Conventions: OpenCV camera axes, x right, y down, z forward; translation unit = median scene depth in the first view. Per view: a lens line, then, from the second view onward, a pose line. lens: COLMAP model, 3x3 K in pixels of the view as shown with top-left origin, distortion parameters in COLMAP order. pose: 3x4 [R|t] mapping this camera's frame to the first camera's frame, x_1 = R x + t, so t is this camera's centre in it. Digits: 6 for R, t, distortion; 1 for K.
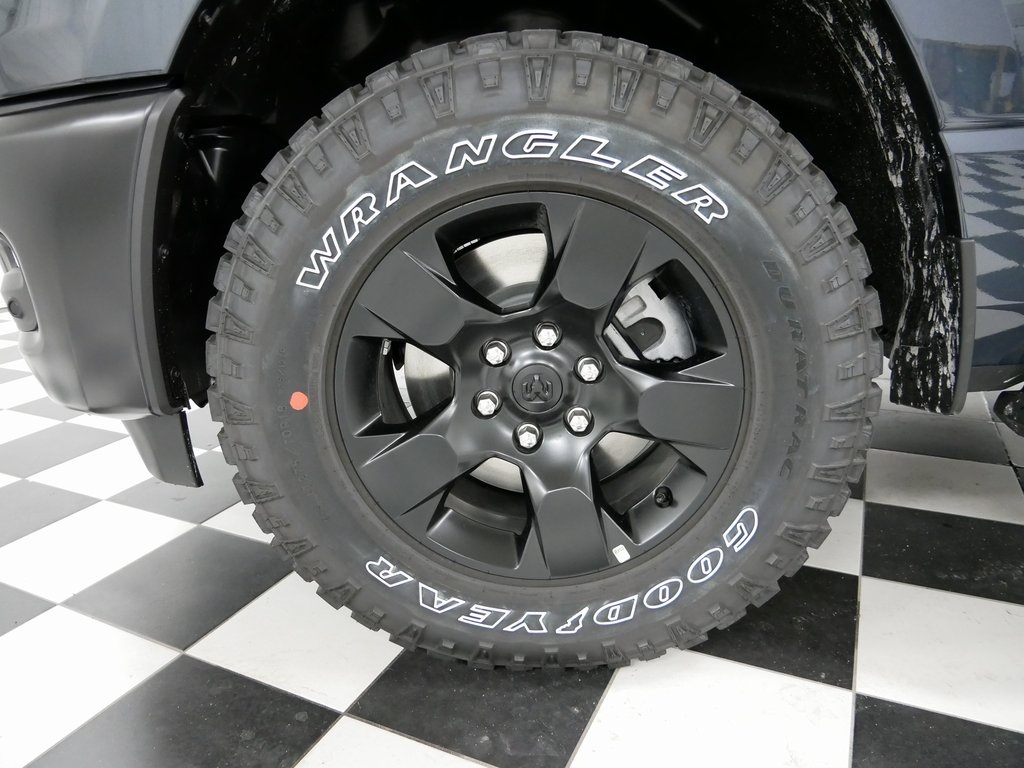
lens RADIAL K [[728.0, 0, 512.0], [0, 728.0, 384.0], [0, 0, 1]] dist [-0.044492, 0.010578]
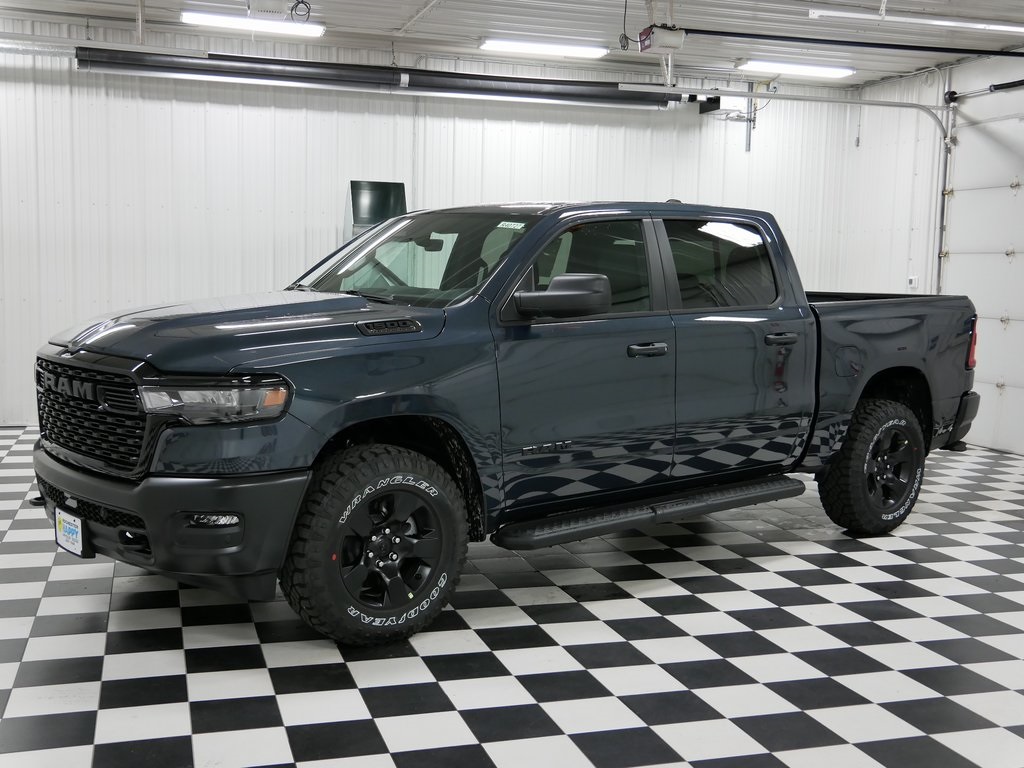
lens RADIAL K [[1159.1, 0, 512.0], [0, 1159.1, 384.0], [0, 0, 1]] dist [-0.002110, -0.007263]
pose [[0.737071, -0.014425, 0.675662, -3.420112], [0.161513, 0.974561, -0.155387, 0.215941], [-0.656232, 0.223660, 0.720650, -3.694777]]
